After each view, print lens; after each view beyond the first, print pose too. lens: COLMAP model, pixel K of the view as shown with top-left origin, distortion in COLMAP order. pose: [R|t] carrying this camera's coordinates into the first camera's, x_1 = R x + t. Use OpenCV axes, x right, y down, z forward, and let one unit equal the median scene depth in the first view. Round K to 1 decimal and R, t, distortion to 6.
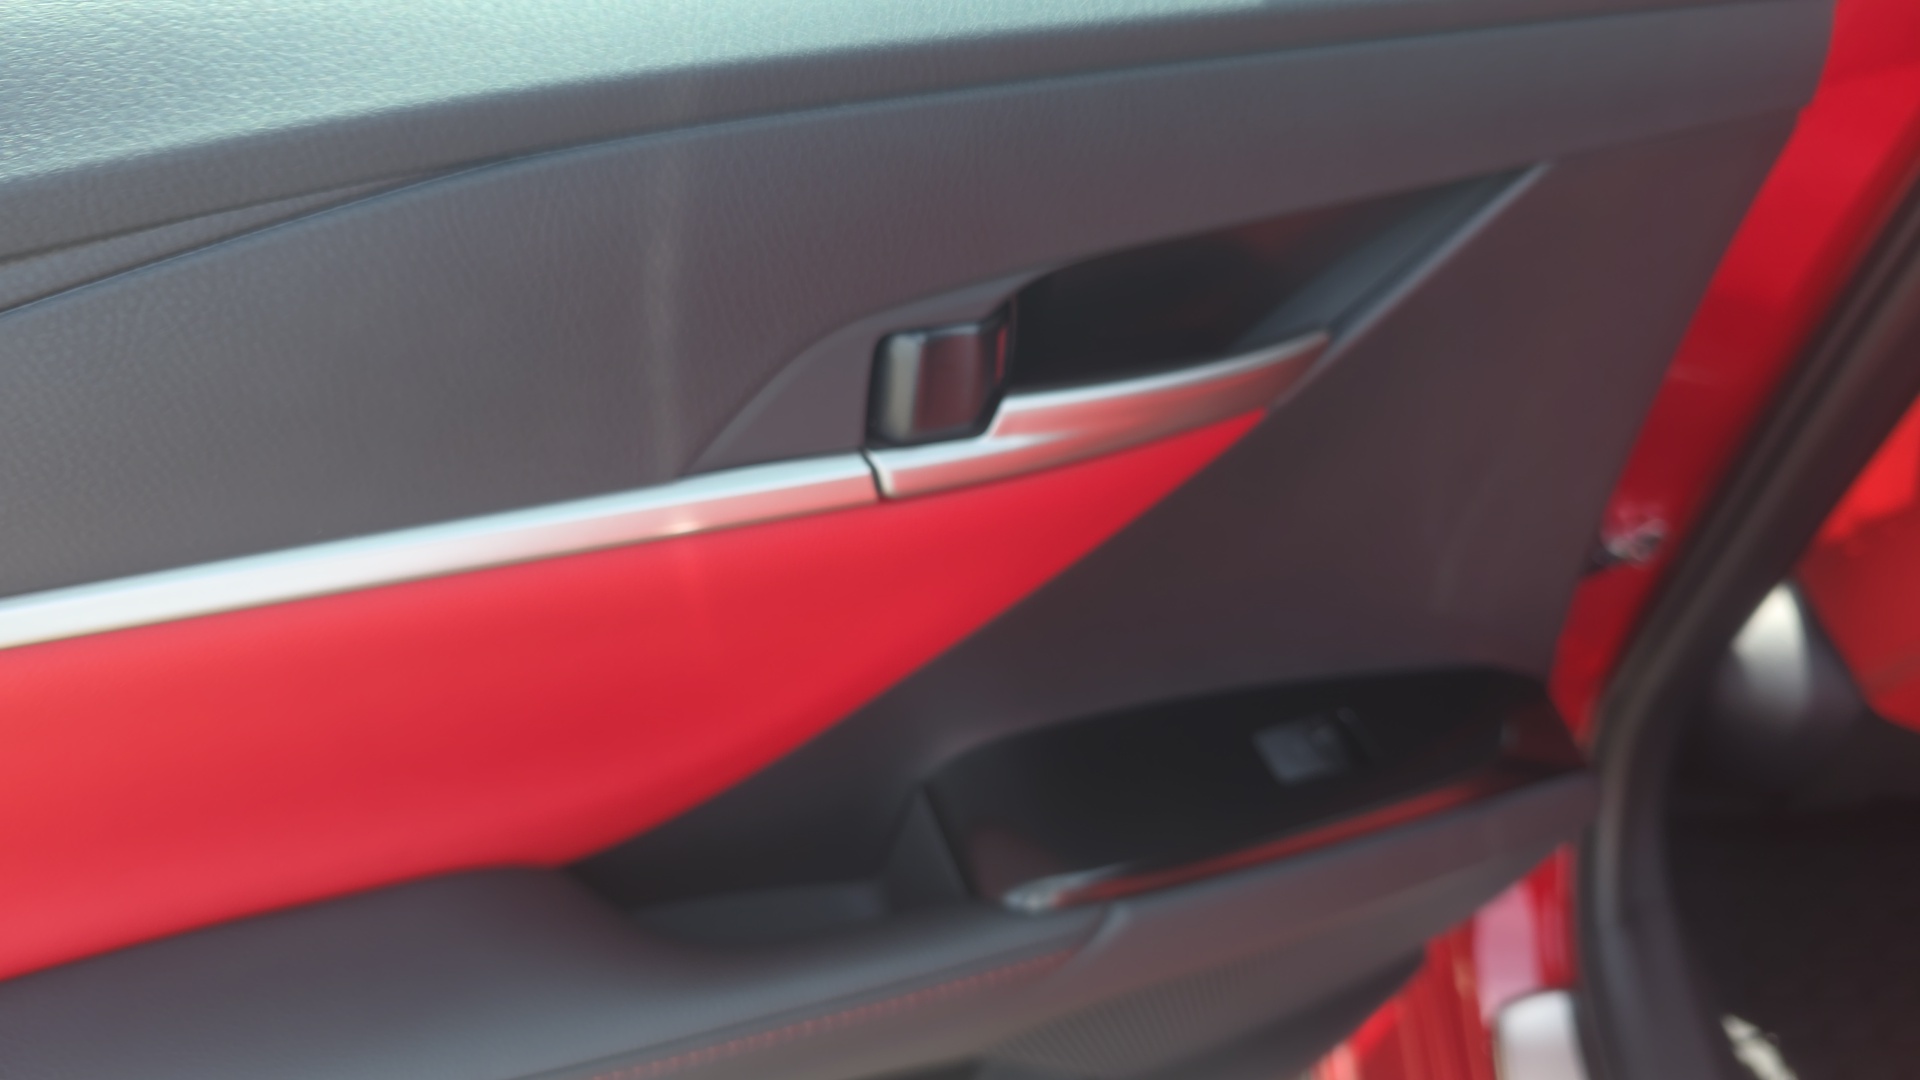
lens RADIAL K [[1261.3, 0, 943.0], [0, 1261.3, 592.8], [0, 0, 1]] dist [0.011088, -0.000072]
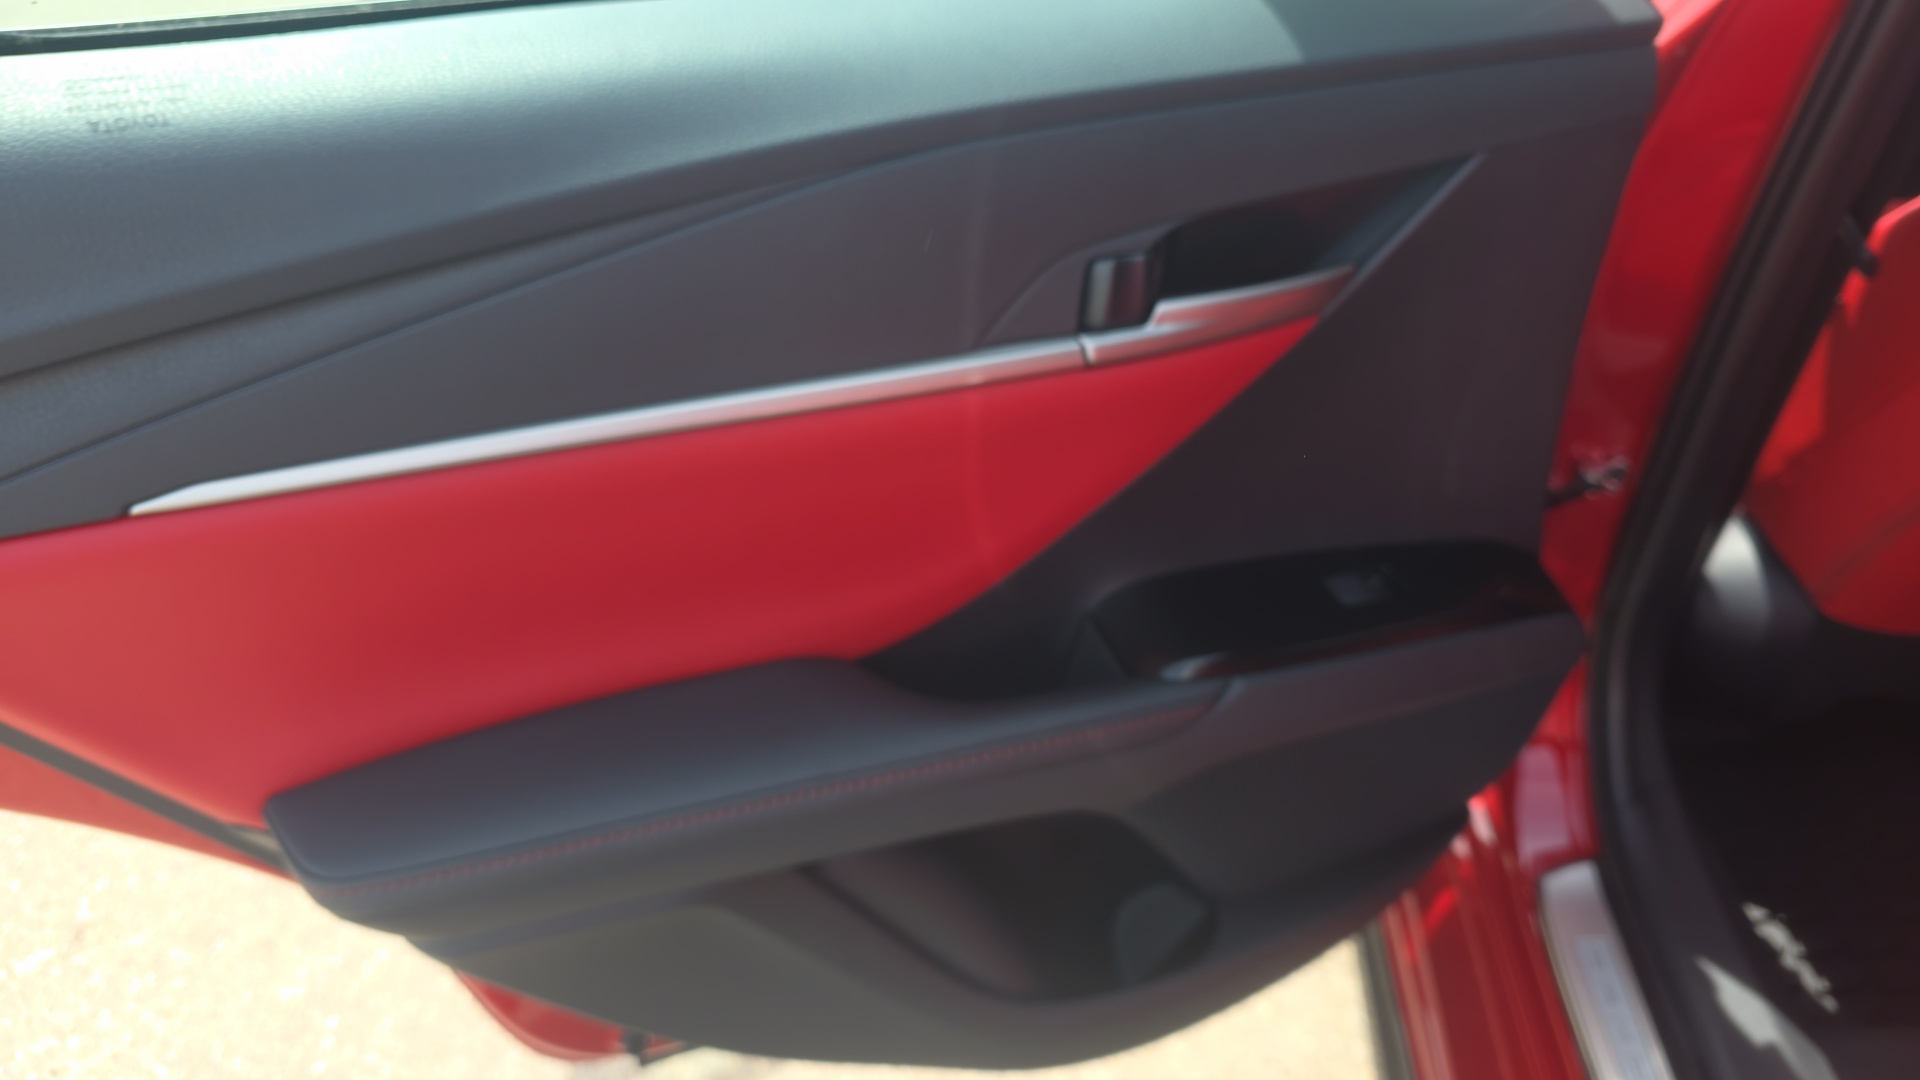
lens RADIAL K [[1299.5, 0, 963.7], [0, 1299.5, 540.5], [0, 0, 1]] dist [0.047508, -0.042009]
pose [[0.999089, -0.042277, 0.005789, -0.218075], [0.042669, 0.991314, -0.124399, 0.338179], [-0.000479, 0.124533, 0.992215, -0.610340]]
